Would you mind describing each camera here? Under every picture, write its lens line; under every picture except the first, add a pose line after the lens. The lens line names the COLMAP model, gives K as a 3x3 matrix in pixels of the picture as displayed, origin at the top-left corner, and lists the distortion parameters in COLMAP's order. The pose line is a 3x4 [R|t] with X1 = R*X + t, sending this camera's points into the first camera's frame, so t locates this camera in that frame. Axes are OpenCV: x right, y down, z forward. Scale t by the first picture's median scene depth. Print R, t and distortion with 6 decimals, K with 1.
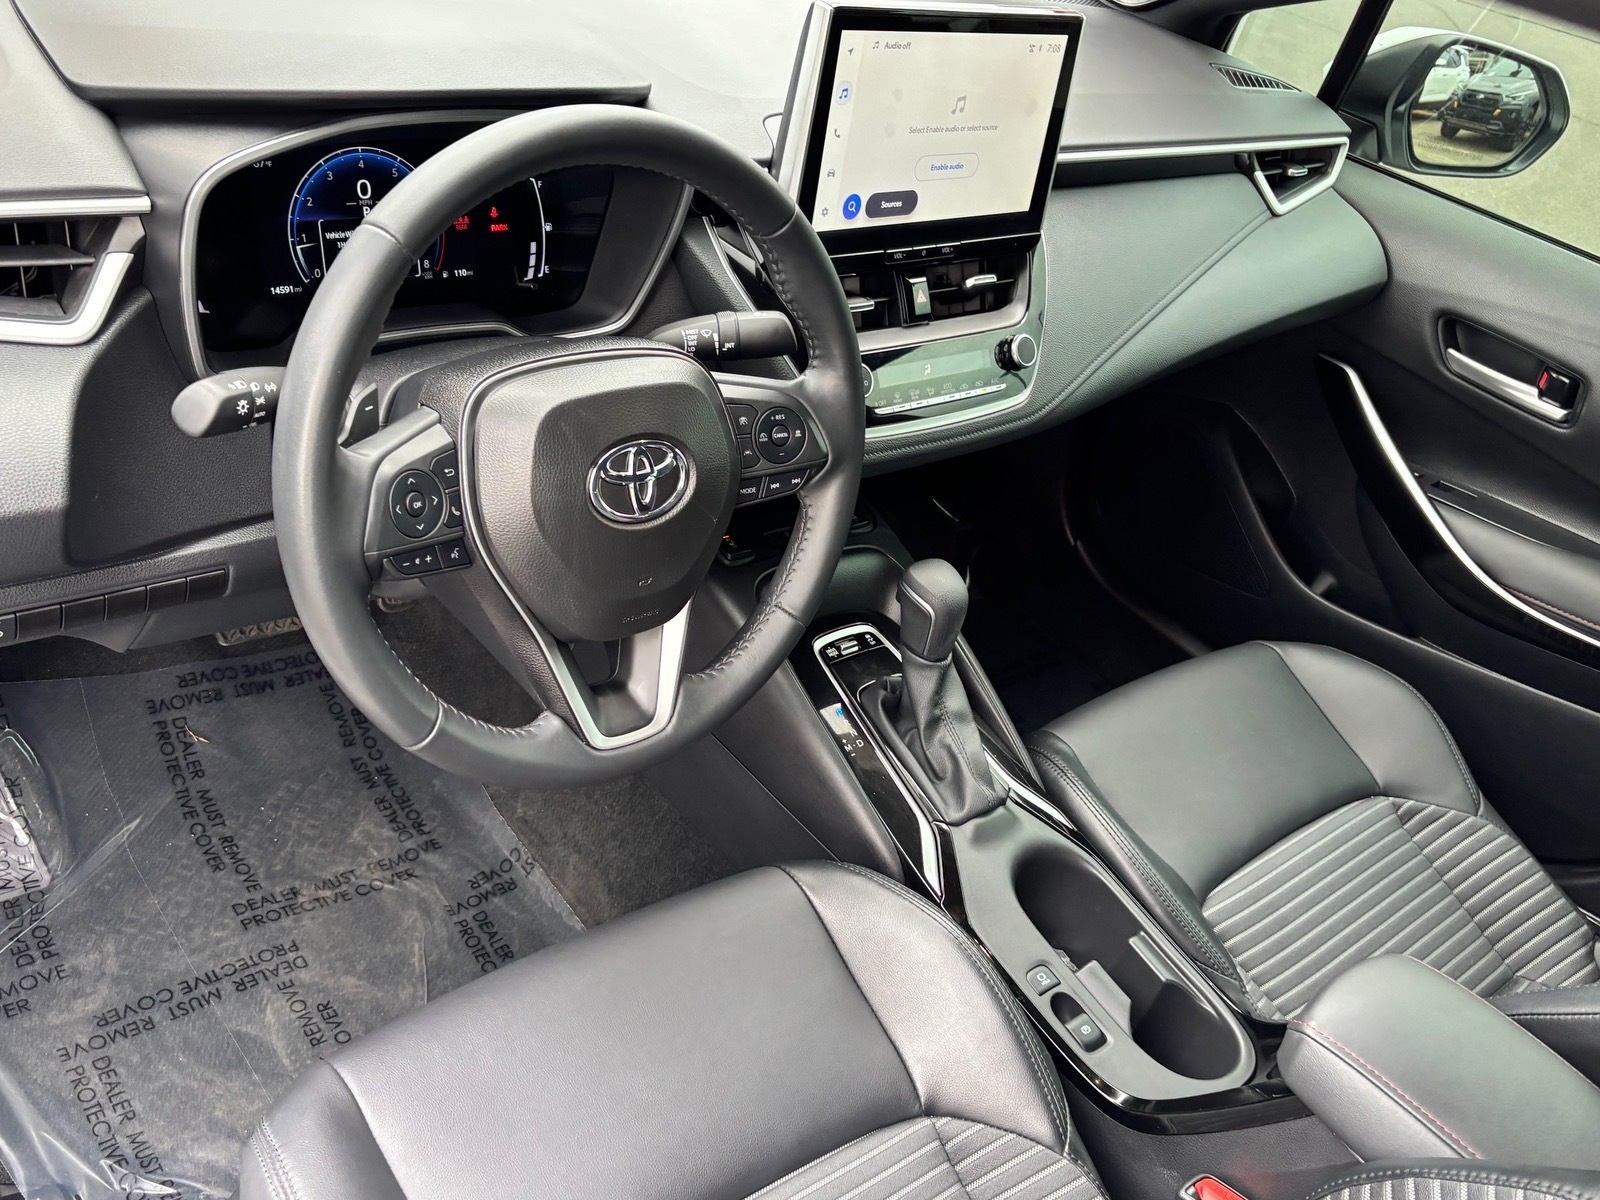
lens RADIAL K [[1487.4, 0, 800.0], [0, 1487.4, 600.0], [0, 0, 1]] dist [0.077175, -0.200376]
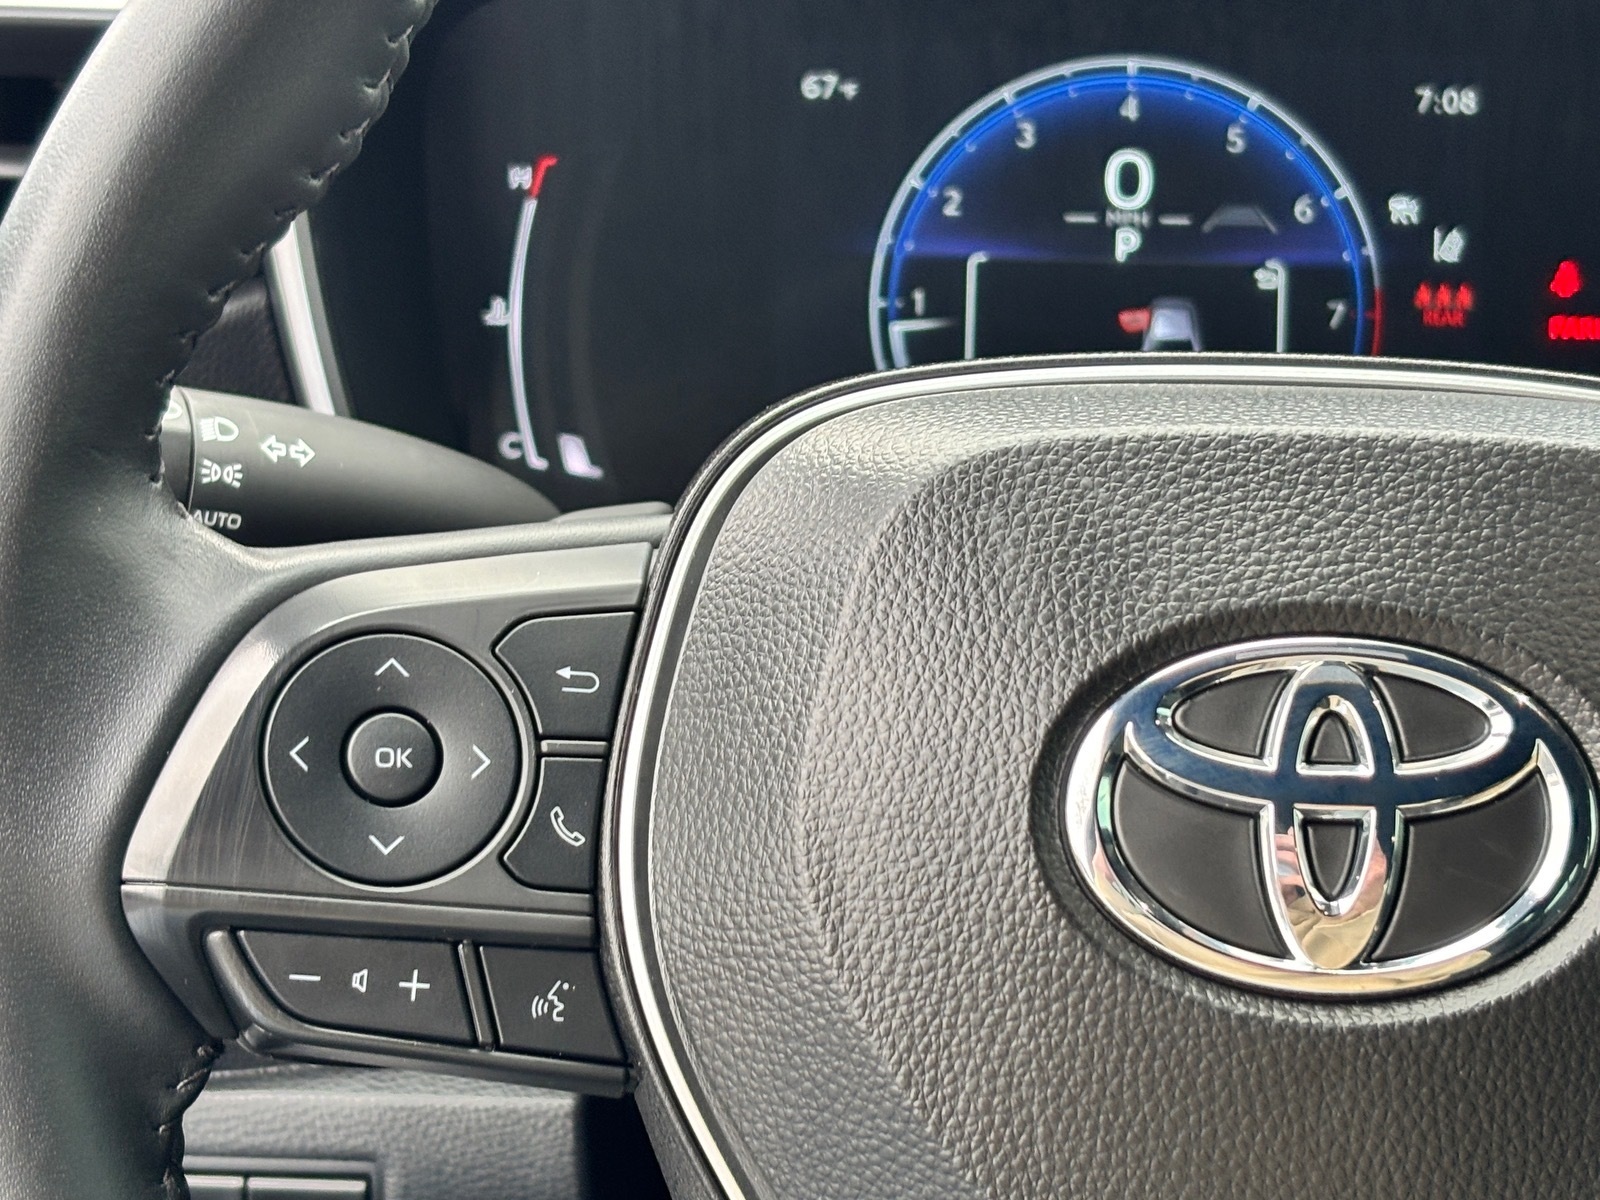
lens RADIAL K [[3228.3, 0, 796.4], [0, 3228.3, 621.8], [0, 0, 1]] dist [0.239780, -1.352732]
pose [[0.738628, -0.016517, -0.673911, 0.126582], [-0.254993, 0.918574, -0.301993, 0.047872], [0.624026, 0.394903, 0.674273, 0.461040]]
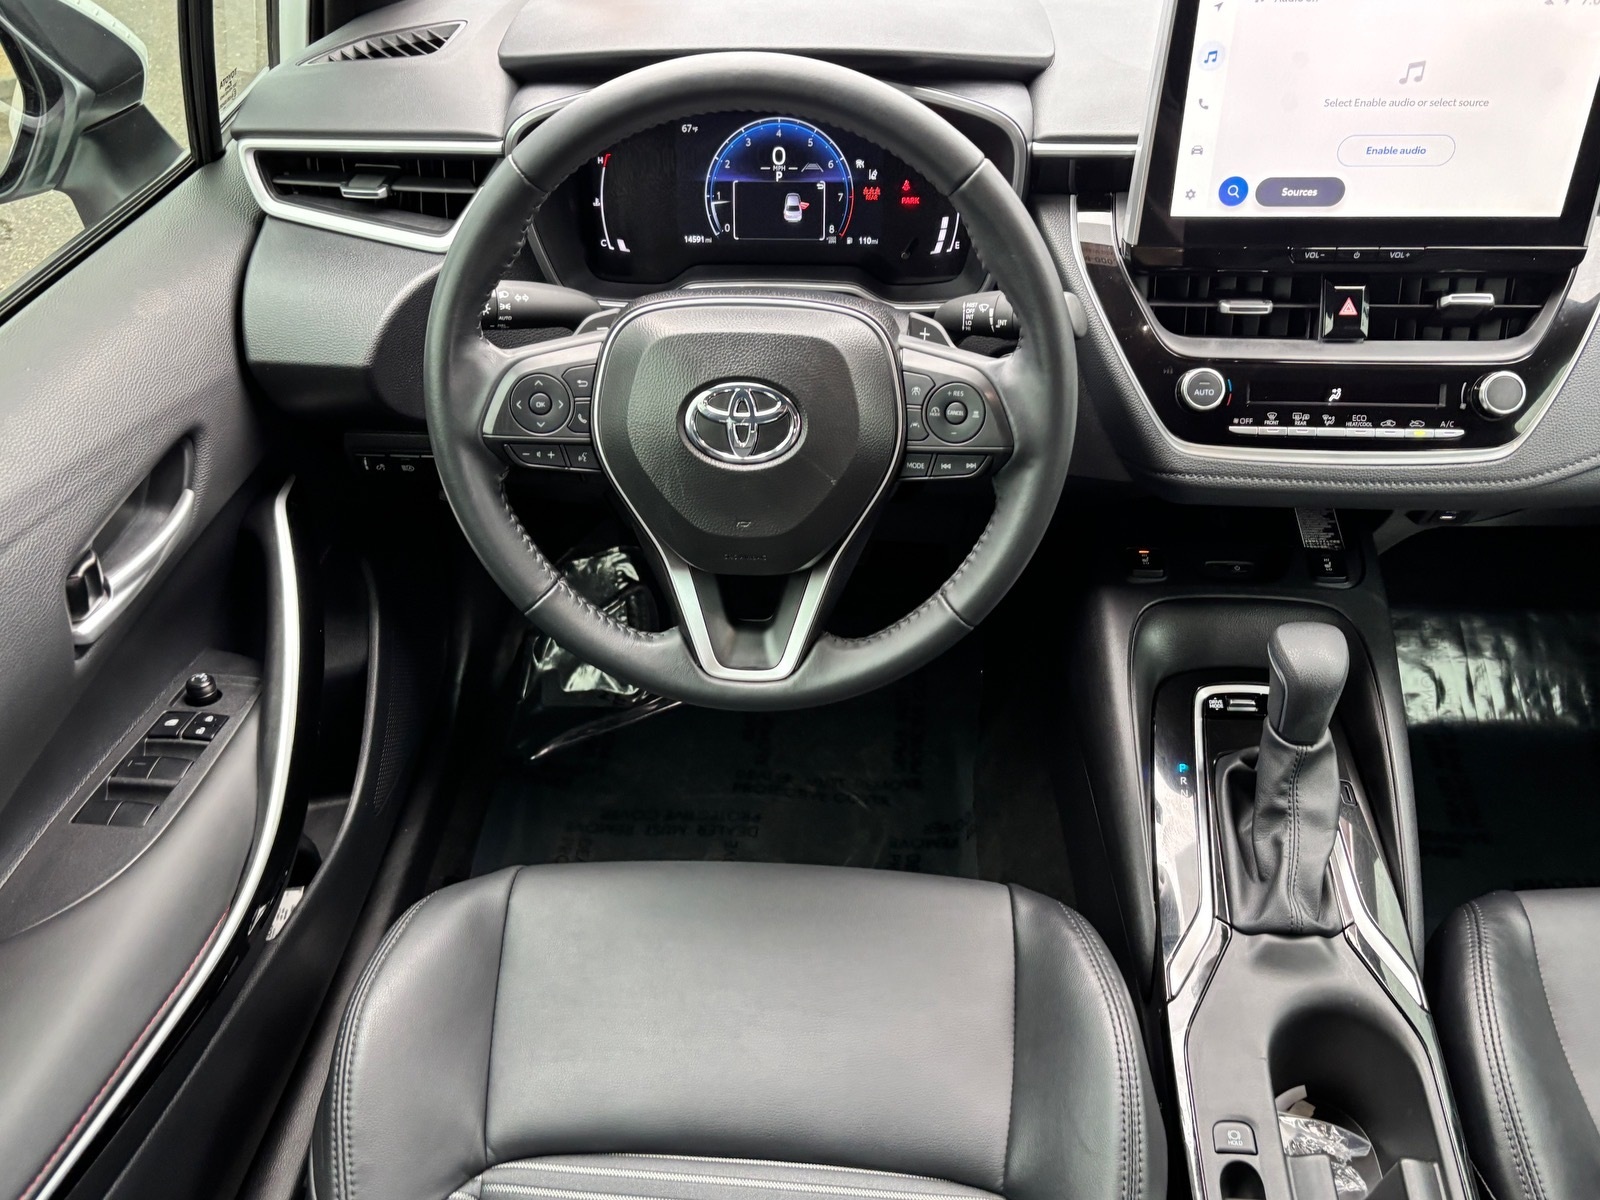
lens RADIAL K [[1358.6, 0, 808.4], [0, 1358.6, 604.5], [0, 0, 1]] dist [0.030792, -0.017091]
pose [[0.706863, 0.233654, -0.667646, 0.441758], [-0.240477, 0.967028, 0.083825, -0.036705], [0.665219, 0.101301, 0.739745, 0.267007]]
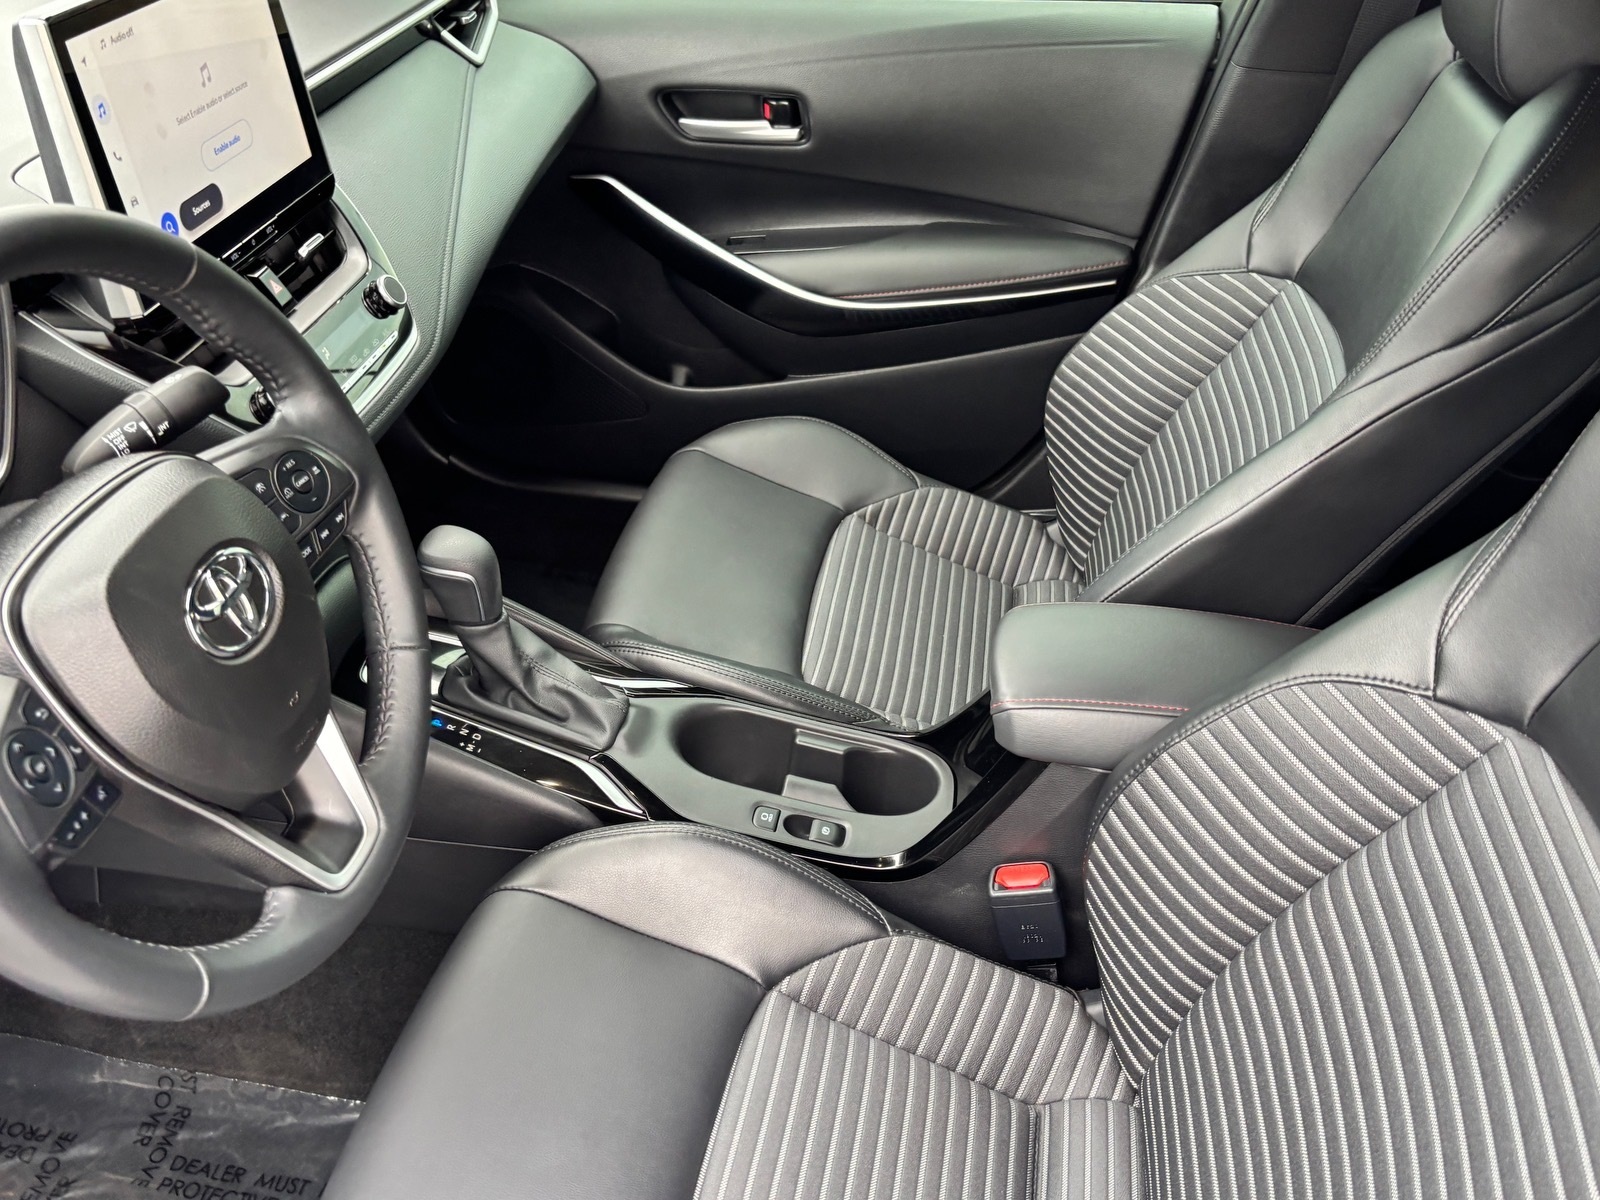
lens RADIAL K [[1470.2, 0, 803.9], [0, 1470.2, 611.0], [0, 0, 1]] dist [0.103111, -0.176377]
pose [[0.737857, -0.536776, 0.409192, -0.166197], [0.500340, 0.841894, 0.202174, -0.064126], [-0.453019, 0.055560, 0.889768, 0.069959]]
